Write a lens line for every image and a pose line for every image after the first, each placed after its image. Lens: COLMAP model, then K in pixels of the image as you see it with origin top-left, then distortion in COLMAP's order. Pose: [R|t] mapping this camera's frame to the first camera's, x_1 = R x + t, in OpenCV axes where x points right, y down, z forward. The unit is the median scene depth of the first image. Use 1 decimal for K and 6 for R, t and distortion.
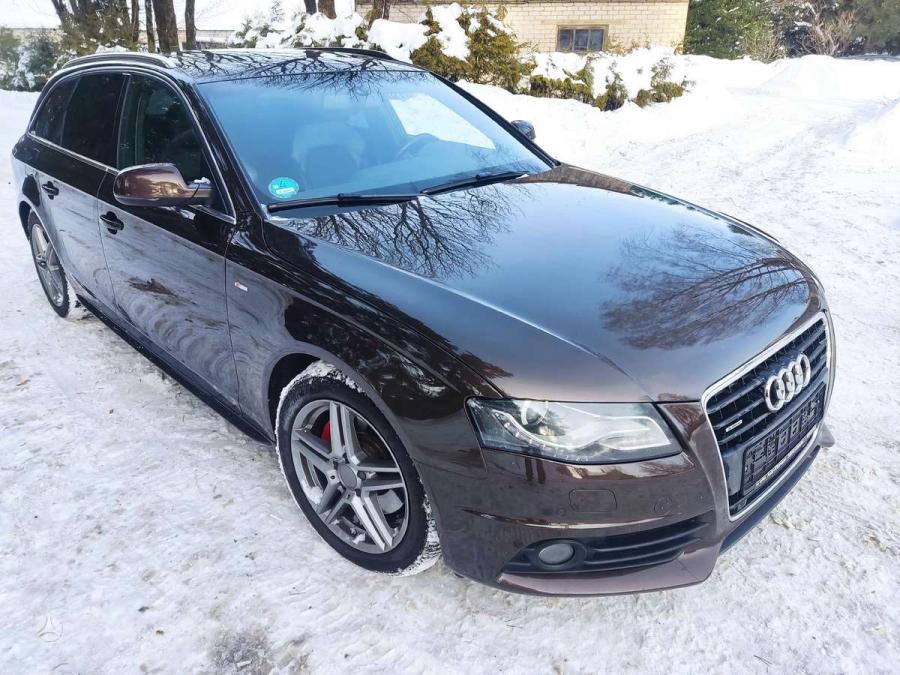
lens RADIAL K [[673.2, 0, 450.4], [0, 673.2, 334.4], [0, 0, 1]] dist [0.061264, -0.101667]
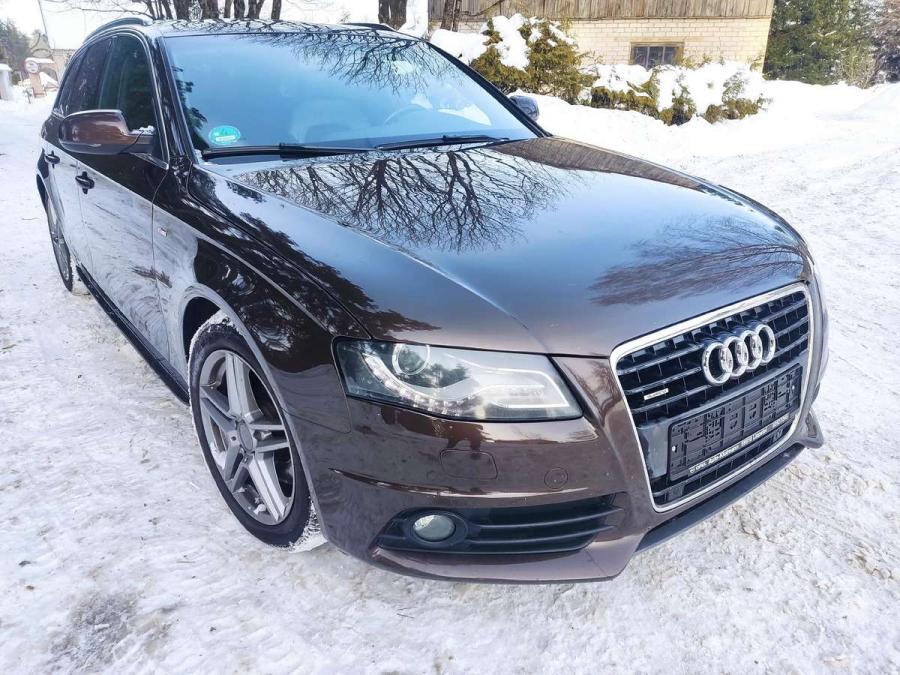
lens RADIAL K [[677.2, 0, 450.0], [0, 677.2, 337.5], [0, 0, 1]] dist [0.055936, -0.101999]
pose [[0.993139, 0.050615, -0.105420, 0.203974], [-0.053886, 0.998143, -0.028407, 0.084116], [0.103786, 0.033893, 0.994022, 0.107699]]
